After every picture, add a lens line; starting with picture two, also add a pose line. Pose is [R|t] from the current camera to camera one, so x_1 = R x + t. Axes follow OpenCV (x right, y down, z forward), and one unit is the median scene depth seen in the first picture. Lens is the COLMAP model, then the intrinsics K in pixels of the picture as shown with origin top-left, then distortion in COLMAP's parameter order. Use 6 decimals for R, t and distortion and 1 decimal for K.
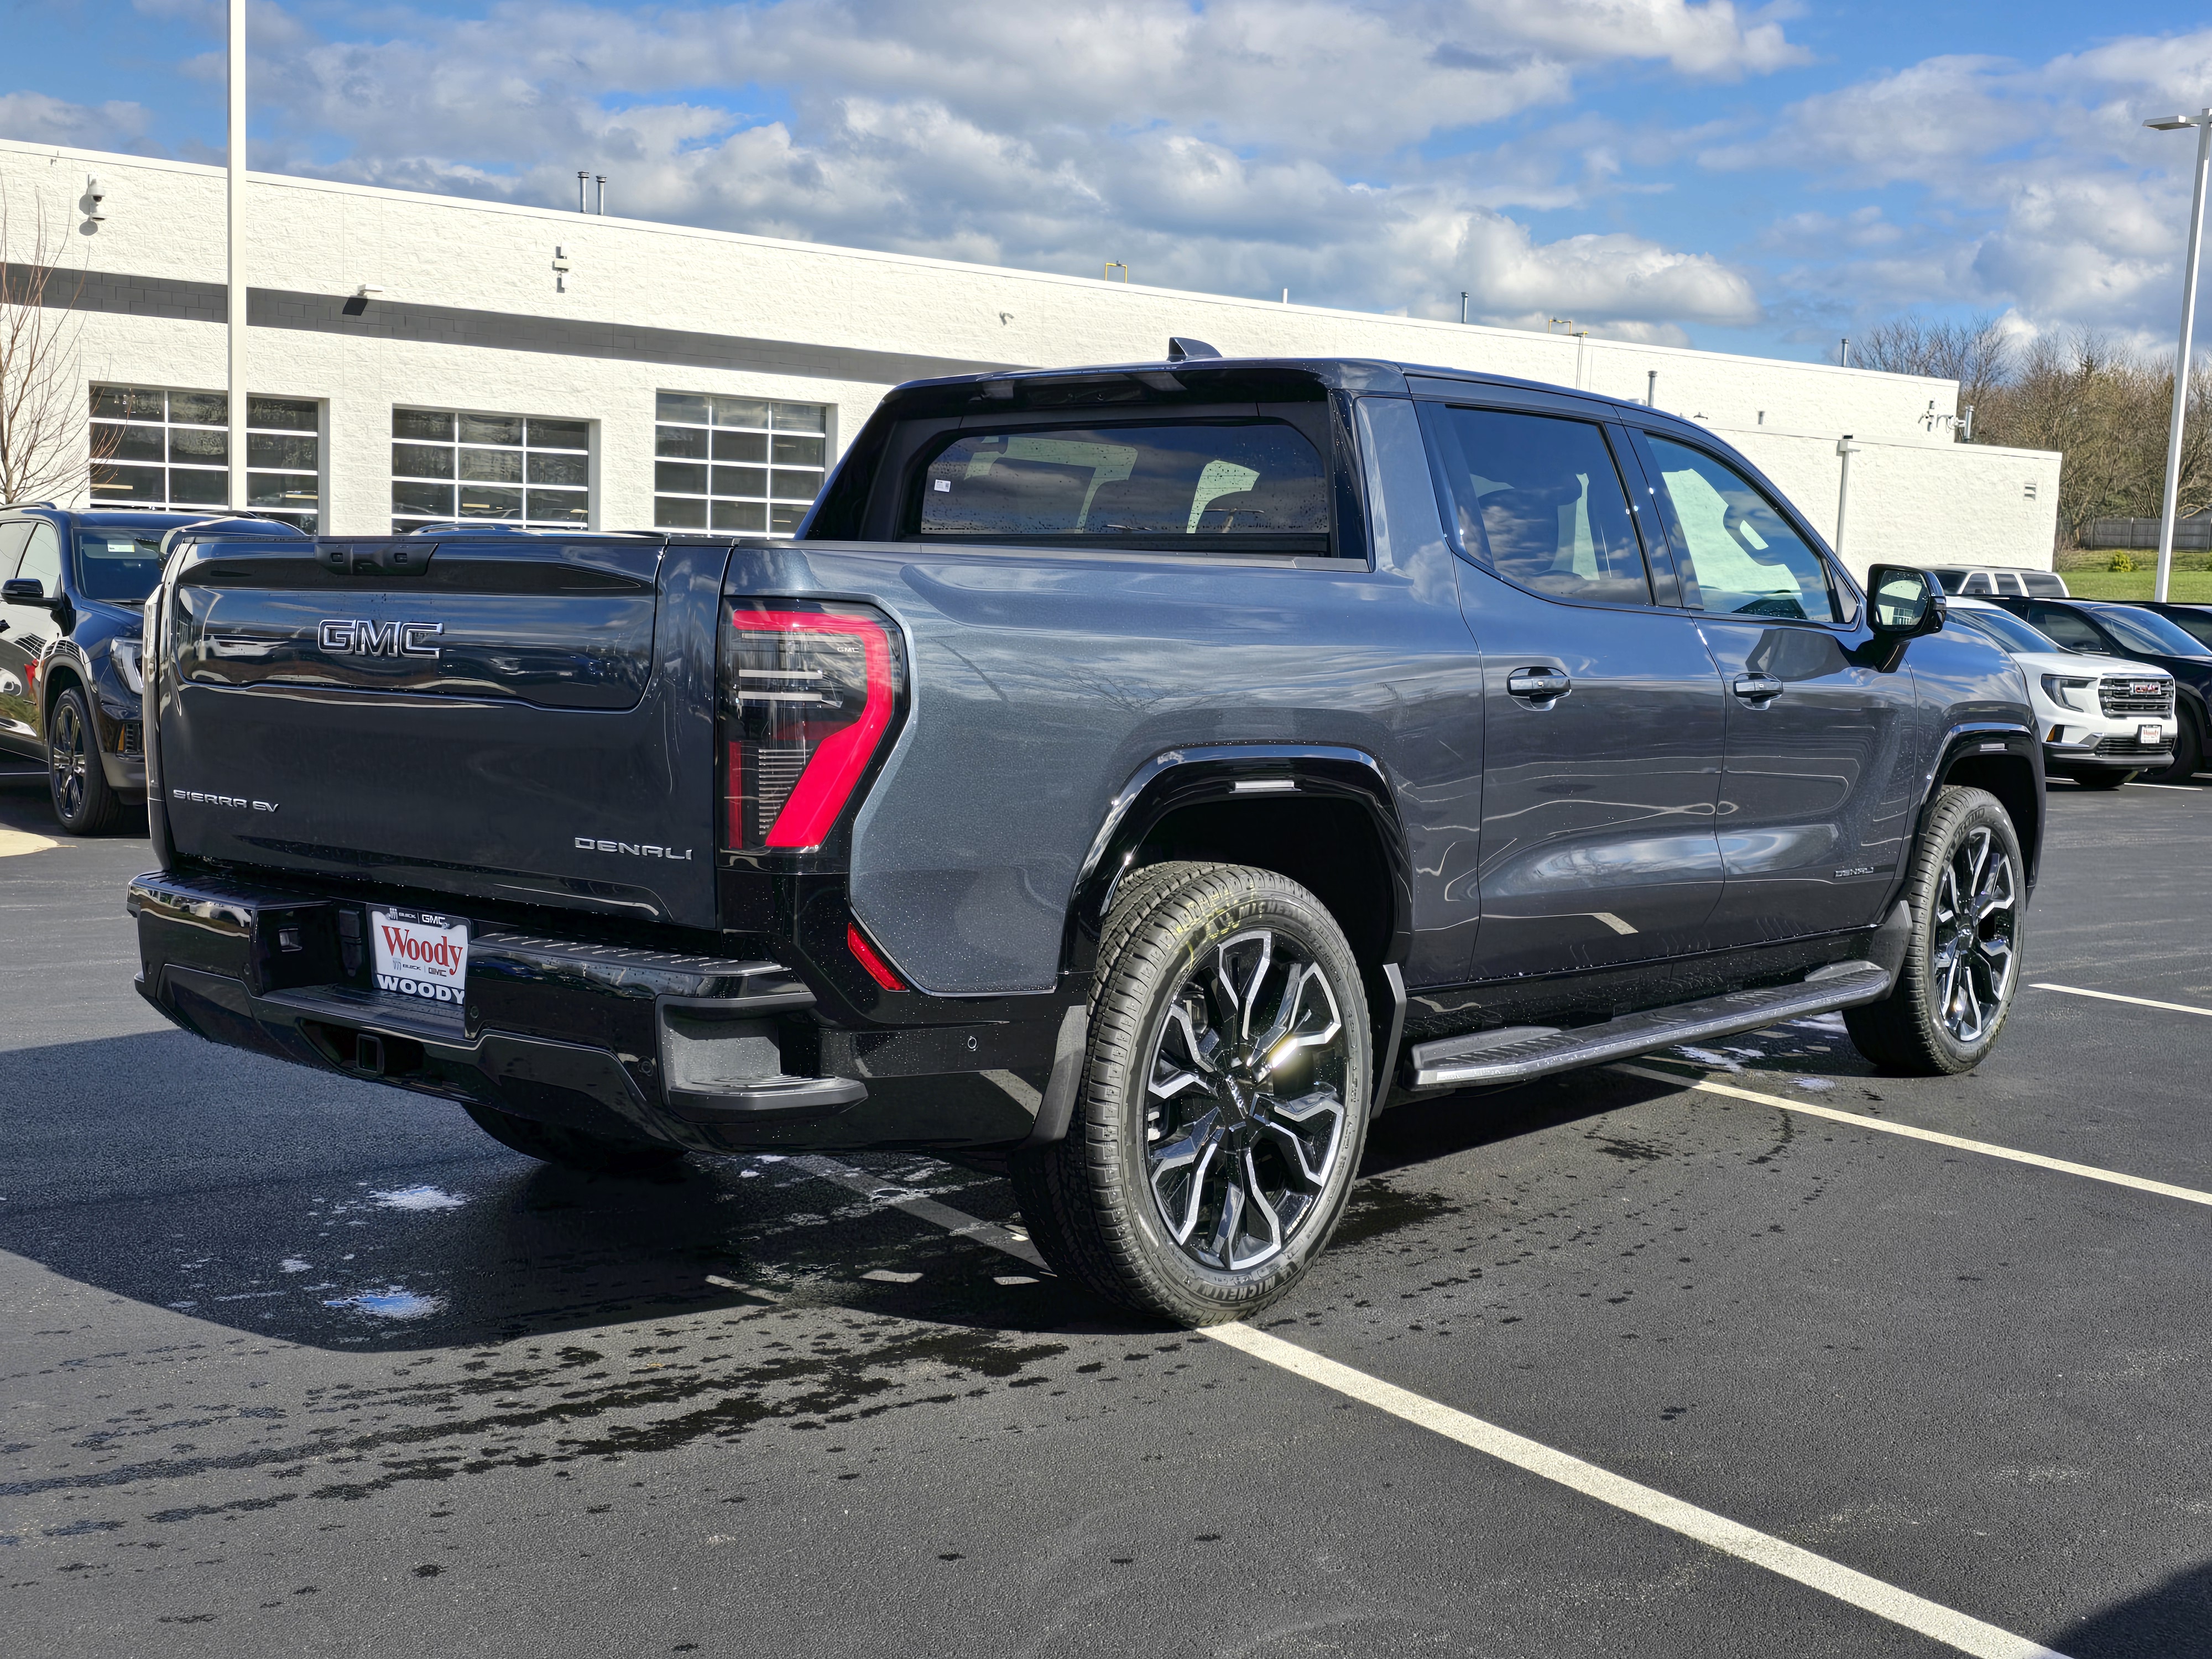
lens RADIAL K [[2564.6, 0, 1103.2], [0, 2564.6, 815.1], [0, 0, 1]] dist [0.071175, 0.000000]
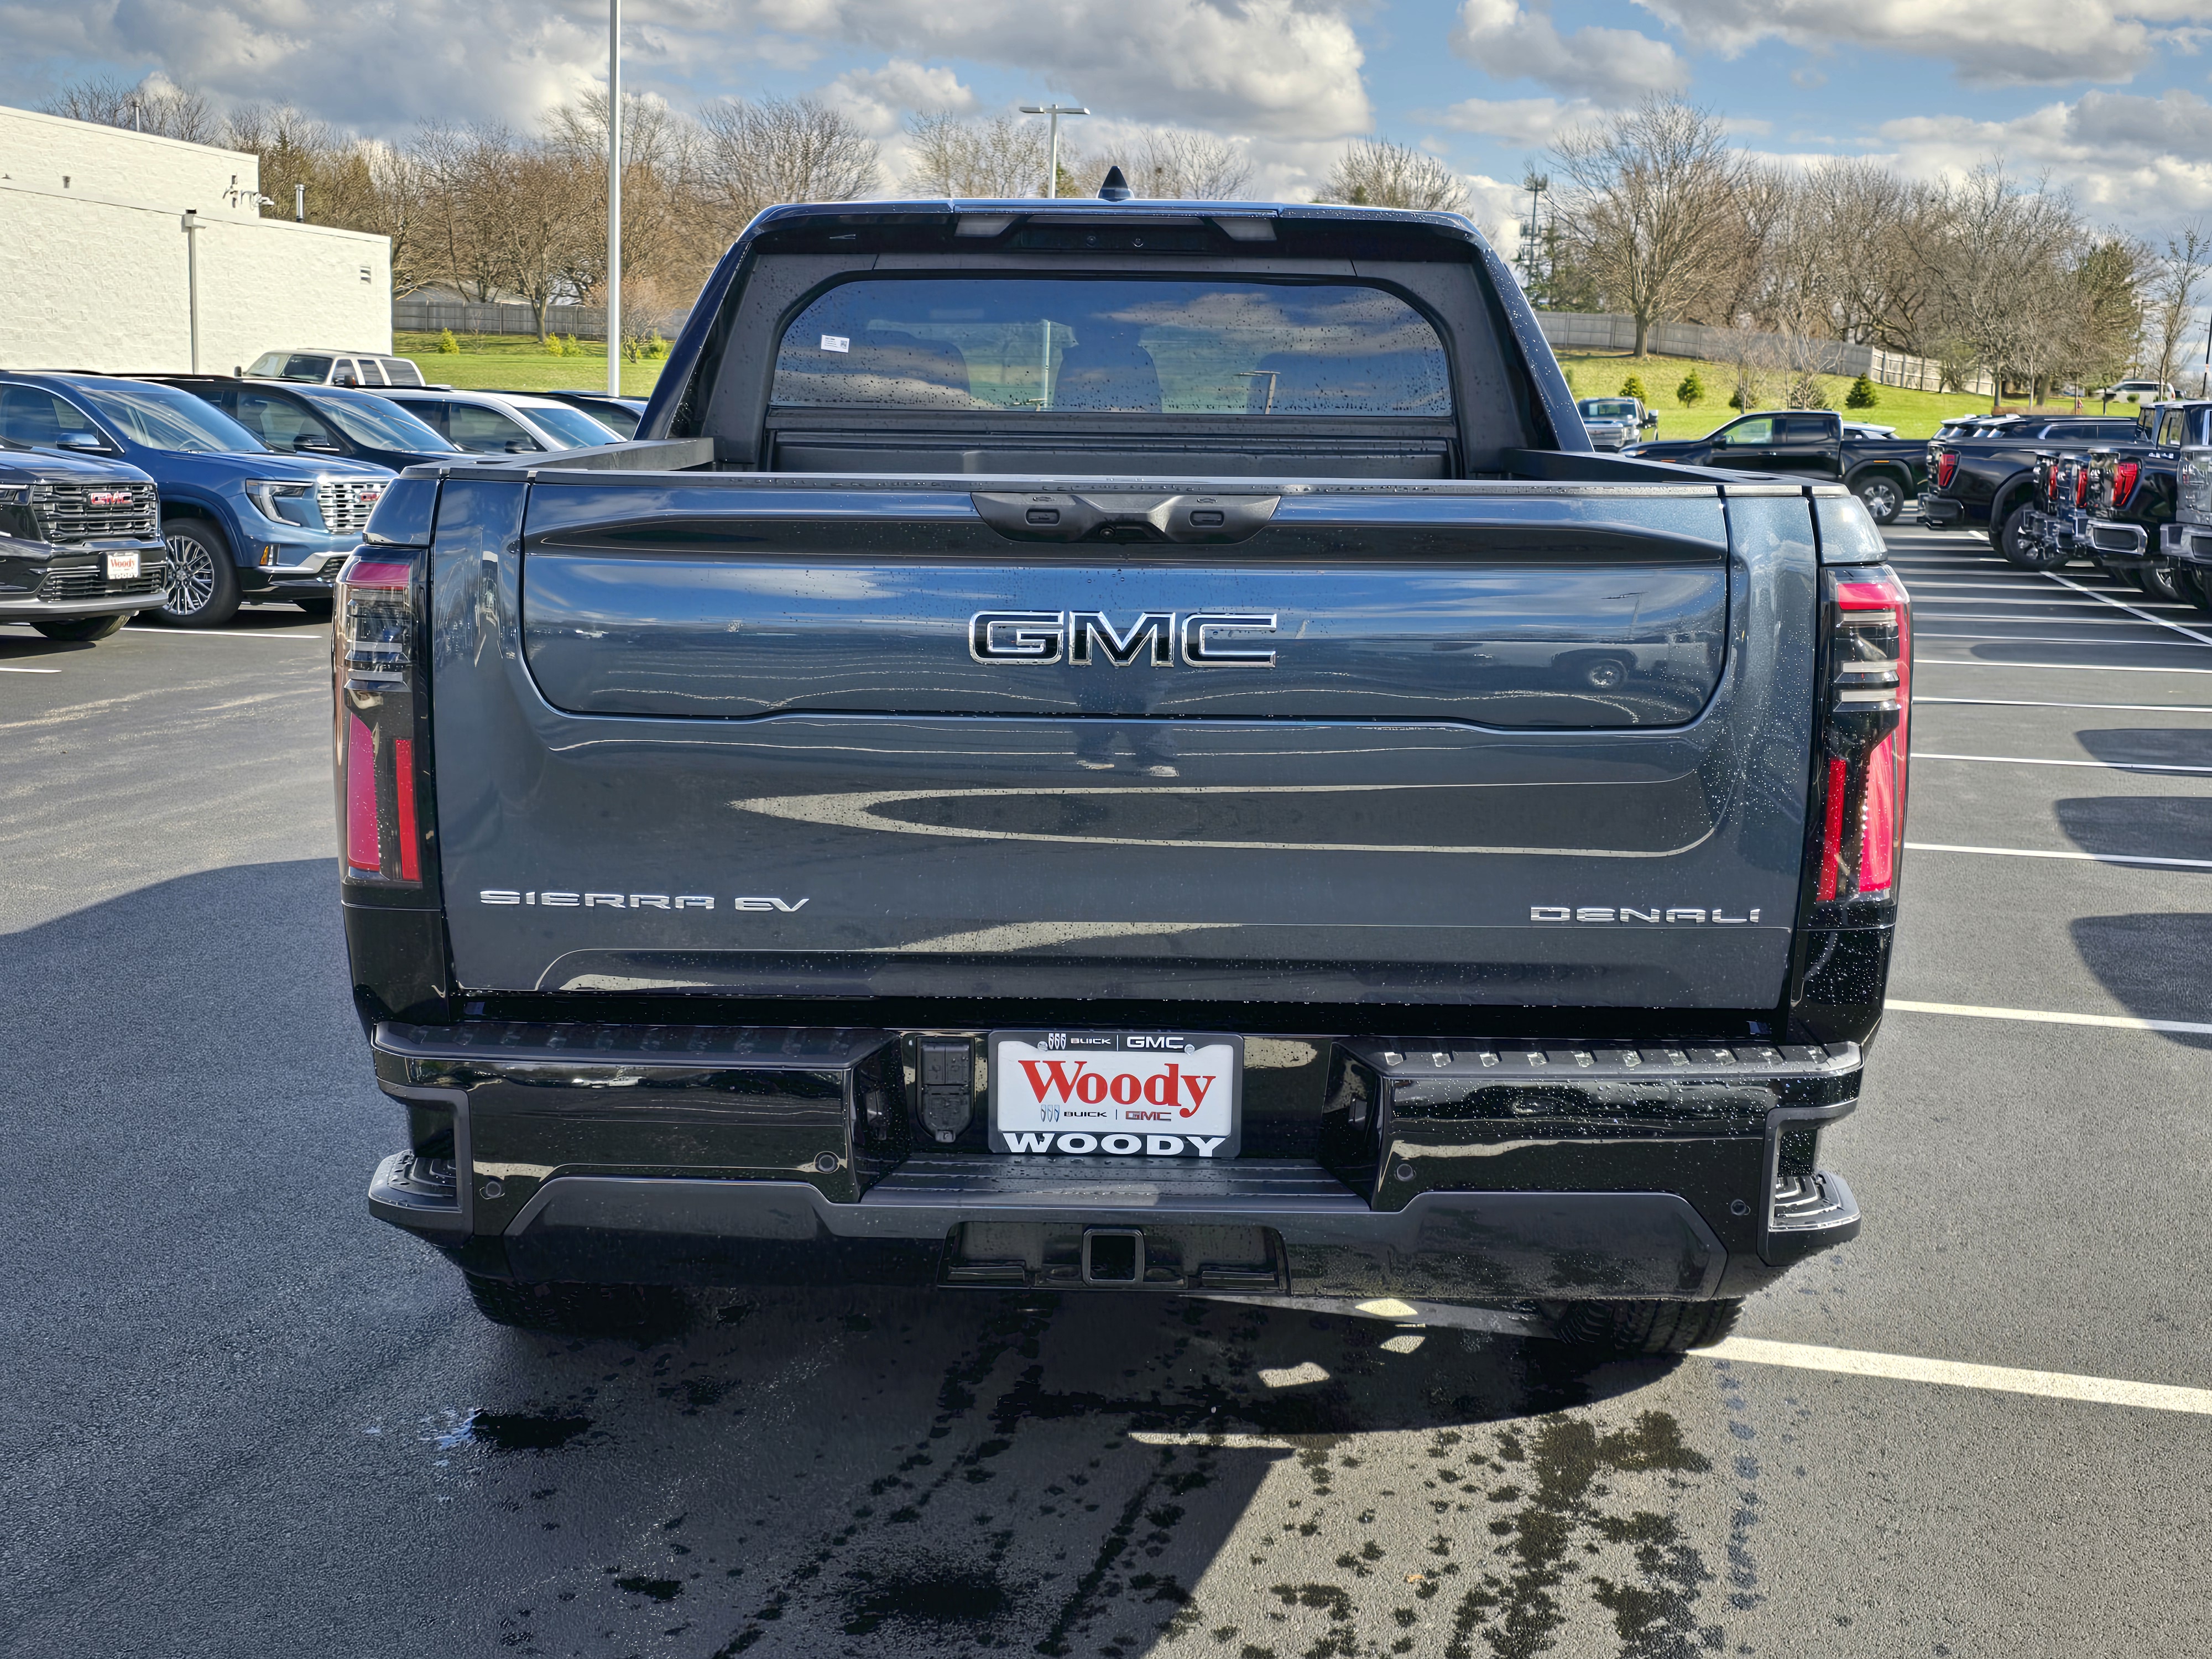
lens RADIAL K [[2564.6, 0, 1015.2], [0, 2564.6, 816.3], [0, 0, 1]] dist [0.071175, 0.000000]
pose [[0.763186, -0.112521, 0.636307, -0.697761], [0.055239, 0.992478, 0.109251, -0.092860], [-0.643814, -0.048230, 0.763661, 0.497802]]
